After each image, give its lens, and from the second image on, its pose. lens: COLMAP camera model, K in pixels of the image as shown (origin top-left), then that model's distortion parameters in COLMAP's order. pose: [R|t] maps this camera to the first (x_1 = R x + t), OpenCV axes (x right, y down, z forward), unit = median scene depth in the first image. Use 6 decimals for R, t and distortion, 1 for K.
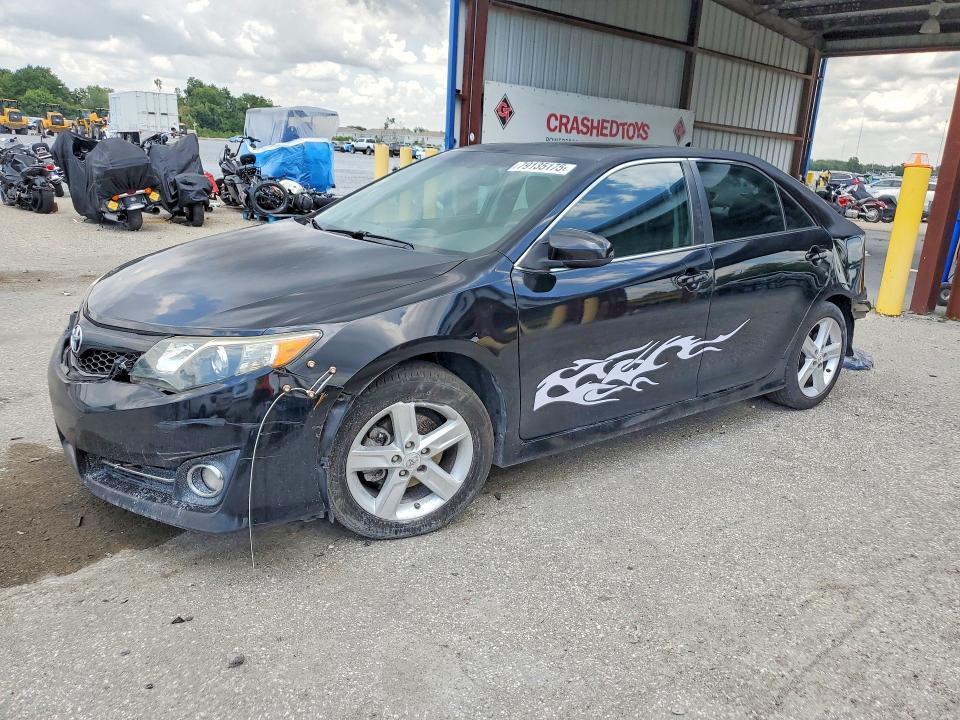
lens RADIAL K [[749.9, 0, 483.0], [0, 749.9, 356.1], [0, 0, 1]] dist [0.019710, 0.007048]
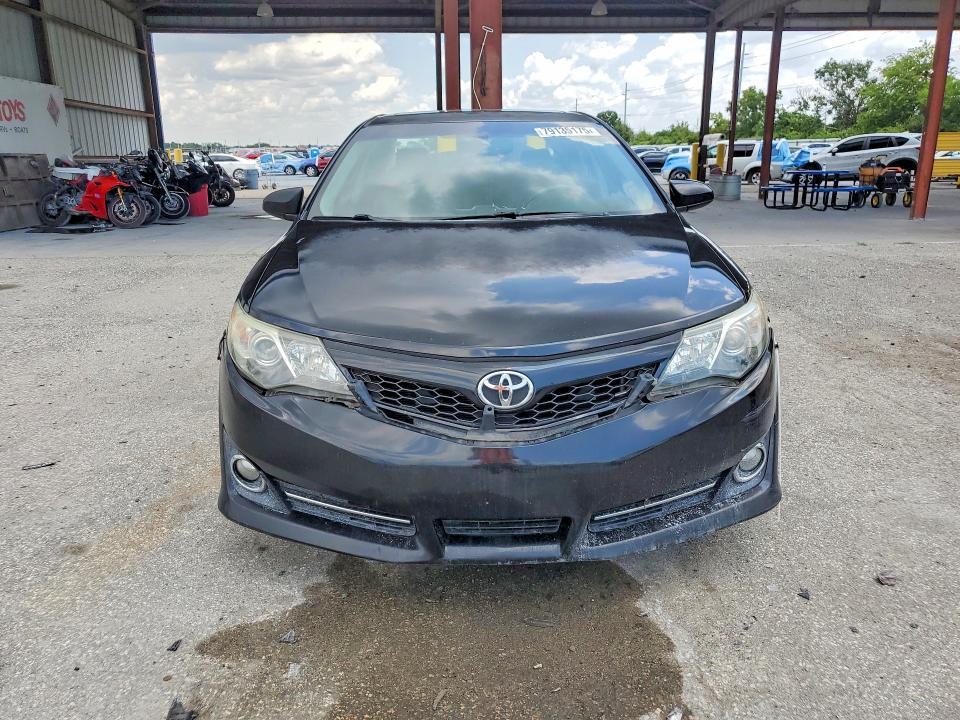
lens RADIAL K [[749.9, 0, 482.1], [0, 749.9, 364.2], [0, 0, 1]] dist [0.019710, 0.007048]
pose [[0.607496, -0.284588, 0.741592, -0.170402], [0.258970, 0.953563, 0.153789, -0.025345], [-0.750922, 0.098624, 0.652985, 0.085481]]
